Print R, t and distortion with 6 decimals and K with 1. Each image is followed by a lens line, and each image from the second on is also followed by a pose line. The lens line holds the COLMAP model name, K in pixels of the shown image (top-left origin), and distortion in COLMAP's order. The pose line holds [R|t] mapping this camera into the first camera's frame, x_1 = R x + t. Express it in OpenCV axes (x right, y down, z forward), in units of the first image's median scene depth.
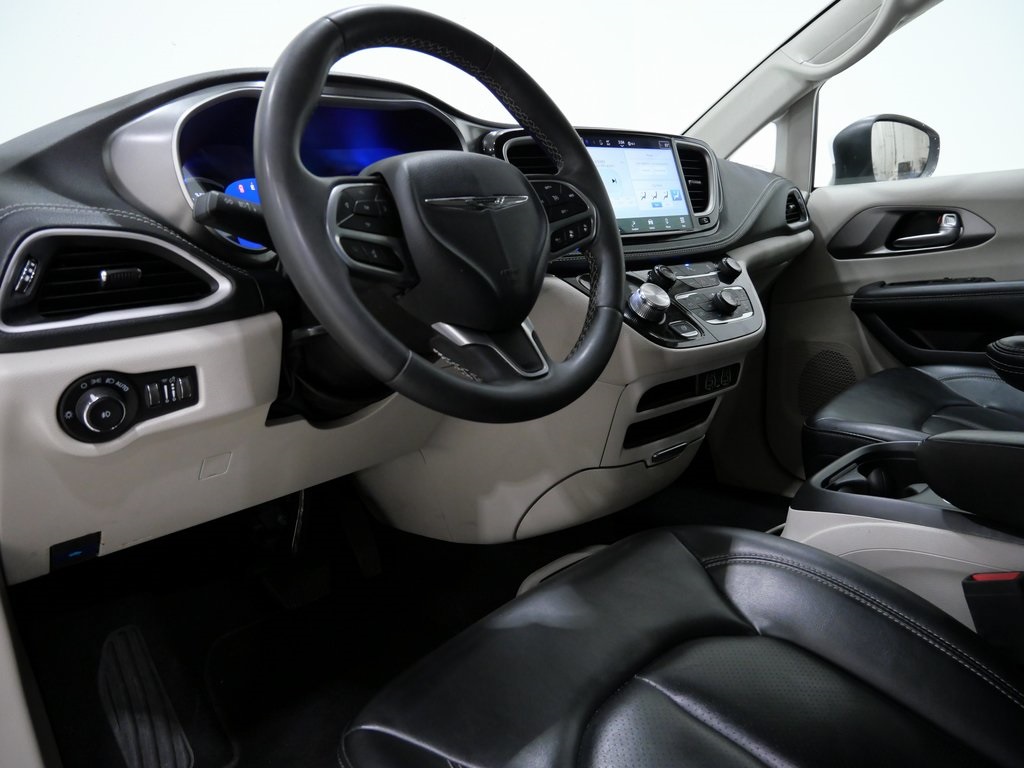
lens RADIAL K [[724.5, 0, 512.0], [0, 724.5, 384.0], [0, 0, 1]] dist [-0.037873, 0.003411]
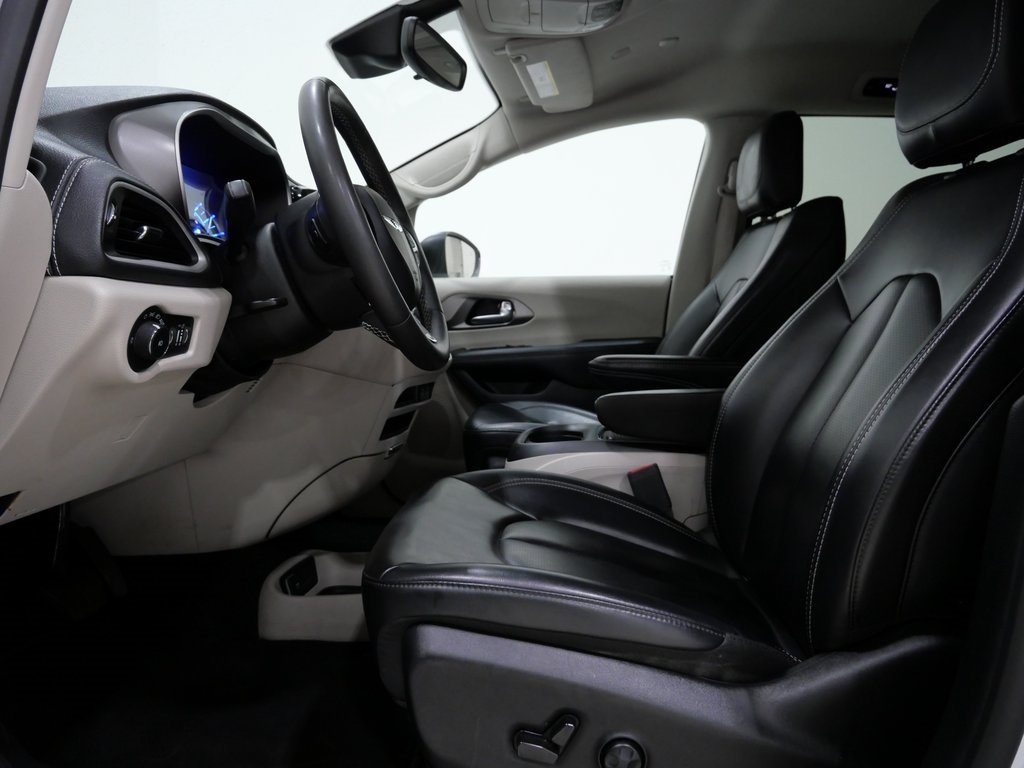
lens RADIAL K [[724.5, 0, 512.0], [0, 724.5, 384.0], [0, 0, 1]] dist [-0.037873, 0.003411]
pose [[0.755624, 0.023268, 0.654592, -0.361964], [0.078225, 0.989011, -0.125454, 0.120604], [-0.650317, 0.146001, 0.745501, -0.094716]]
